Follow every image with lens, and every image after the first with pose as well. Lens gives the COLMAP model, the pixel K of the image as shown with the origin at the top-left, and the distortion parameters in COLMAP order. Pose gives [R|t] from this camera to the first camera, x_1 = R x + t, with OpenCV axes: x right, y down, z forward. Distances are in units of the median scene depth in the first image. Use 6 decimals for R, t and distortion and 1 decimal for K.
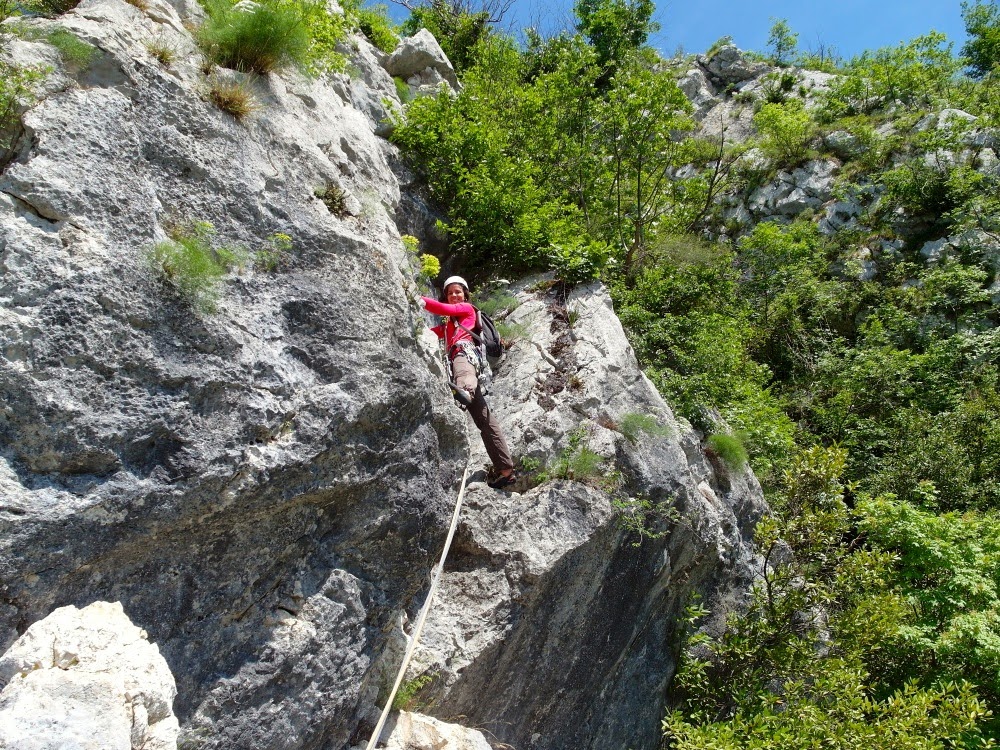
lens RADIAL K [[721.8, 0, 500.0], [0, 721.8, 378.8], [0, 0, 1]] dist [-0.046509, -0.003555]
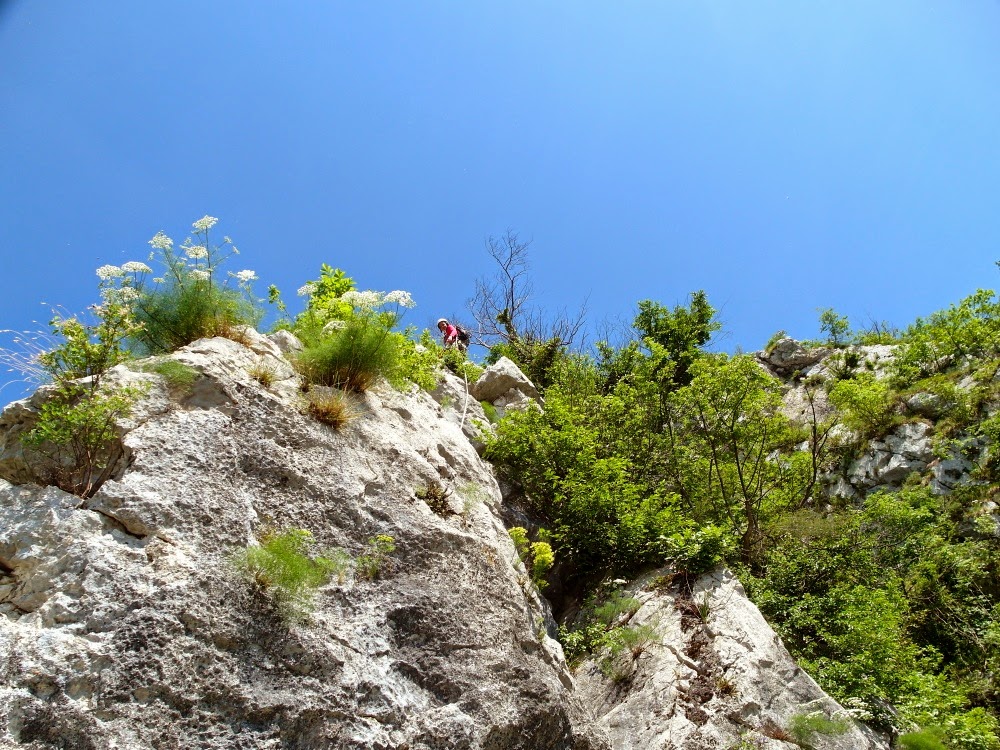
lens RADIAL K [[721.8, 0, 502.3], [0, 721.8, 375.9], [0, 0, 1]] dist [-0.046509, -0.003555]
pose [[0.982987, -0.157591, -0.094344, -0.031421], [0.102172, 0.896005, -0.432129, 0.024639], [0.152633, 0.415138, 0.896863, 0.098960]]
